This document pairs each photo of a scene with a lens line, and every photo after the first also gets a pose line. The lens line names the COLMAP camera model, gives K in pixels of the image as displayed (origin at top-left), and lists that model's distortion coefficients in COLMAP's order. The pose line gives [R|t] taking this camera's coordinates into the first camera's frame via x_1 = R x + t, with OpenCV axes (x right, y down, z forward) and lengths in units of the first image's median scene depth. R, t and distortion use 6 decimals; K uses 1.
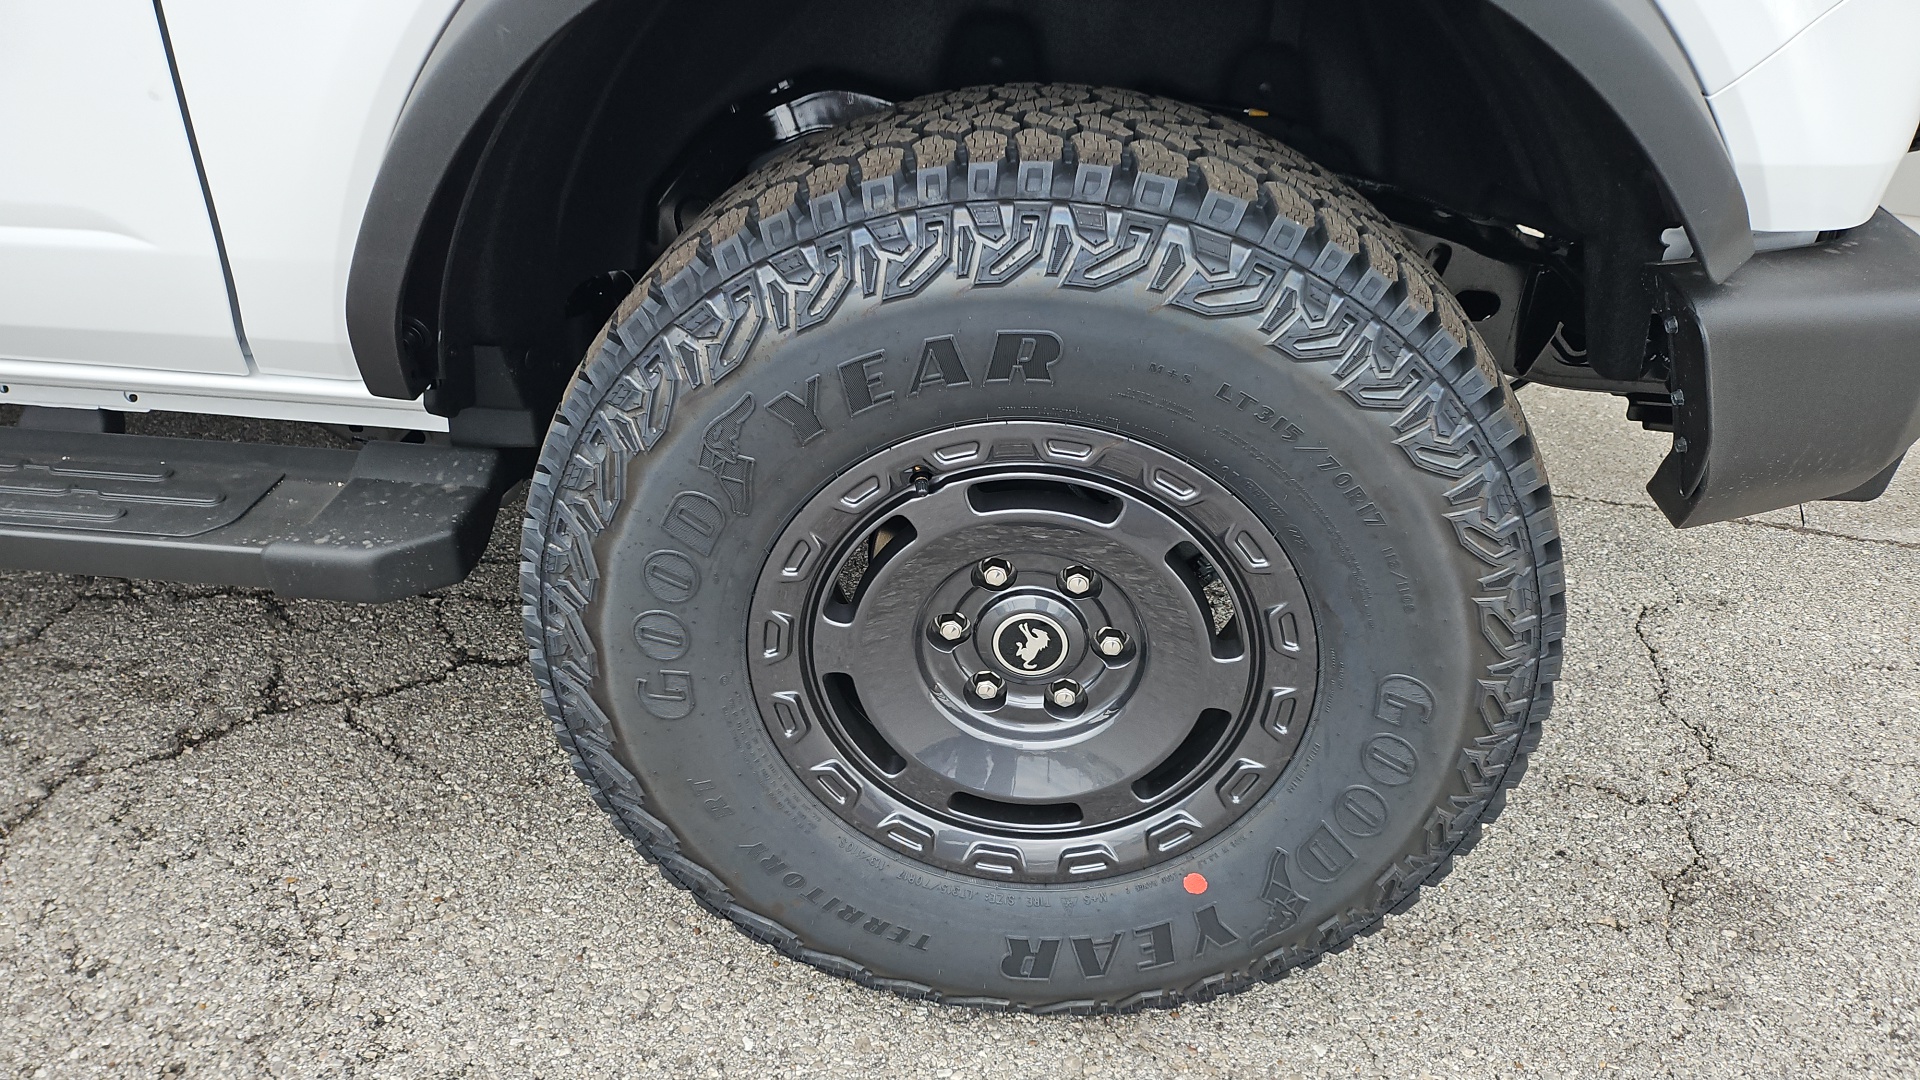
lens RADIAL K [[1354.8, 0, 998.2], [0, 1354.8, 528.3], [0, 0, 1]] dist [0.054331, -0.000365]
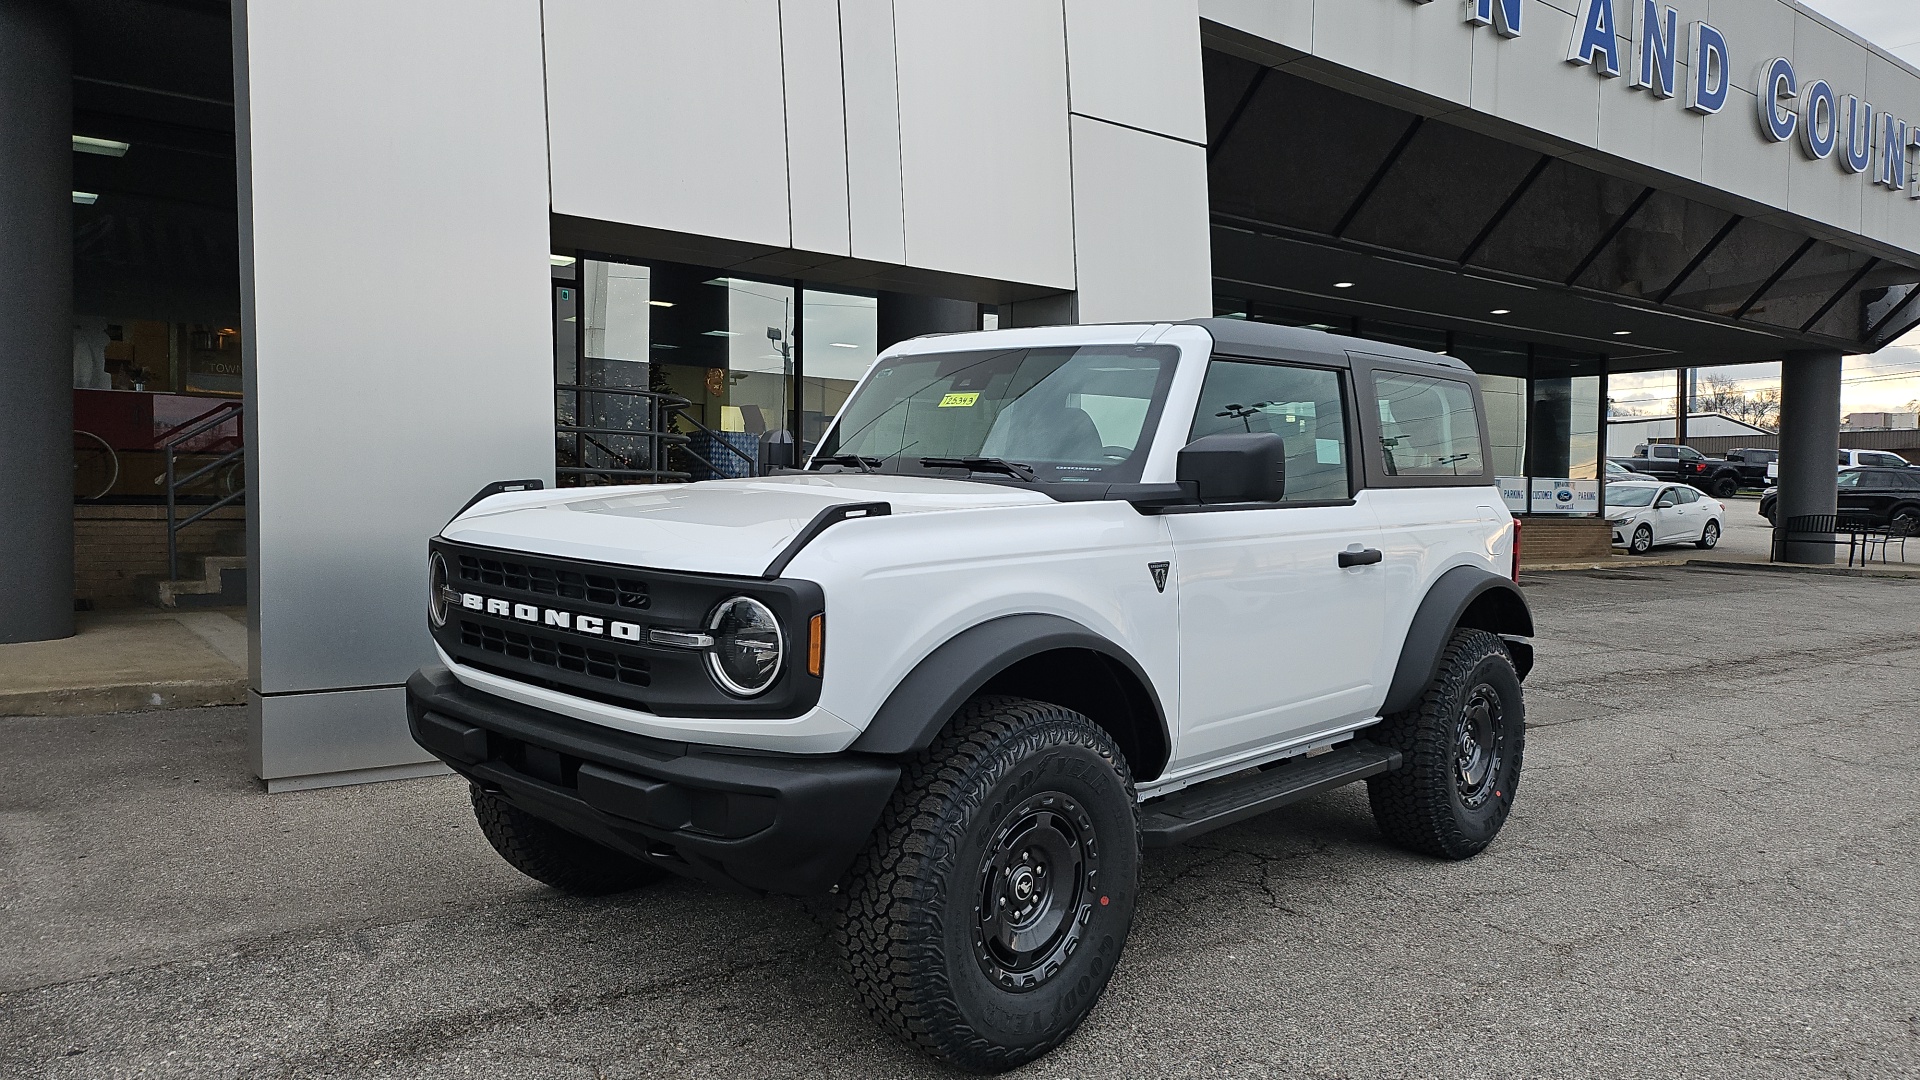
lens RADIAL K [[1342.9, 0, 986.4], [0, 1342.9, 544.8], [0, 0, 1]] dist [0.041408, -0.000766]
pose [[0.620545, -0.077954, 0.780286, -4.311605], [0.402312, 0.885760, -0.231460, -0.098614], [-0.673103, 0.457550, 0.581016, -0.780667]]
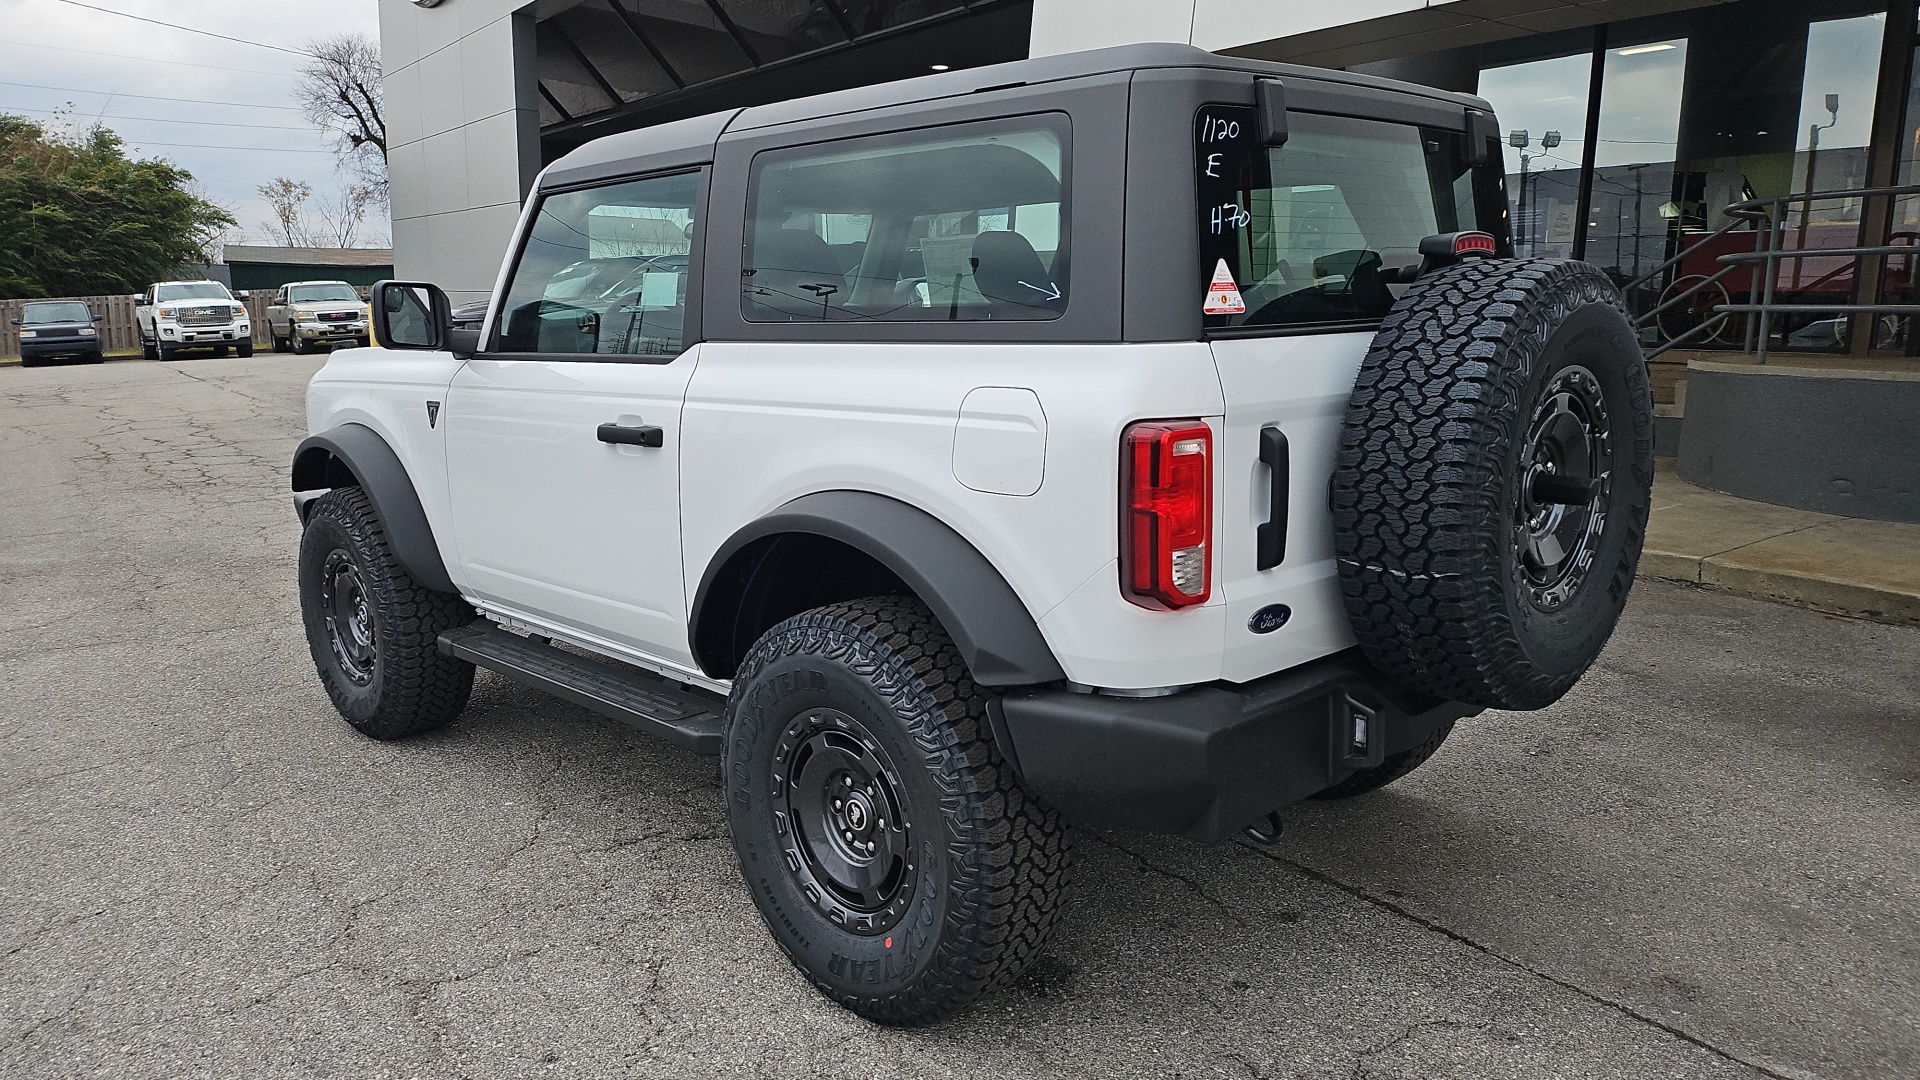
lens RADIAL K [[1384.2, 0, 924.5], [0, 1384.2, 544.2], [0, 0, 1]] dist [0.068022, 0.000394]
pose [[0.732775, 0.066631, -0.677201, 1.761481], [-0.299746, 0.925046, -0.233327, 0.181515], [0.610896, 0.373964, 0.697823, -0.826538]]
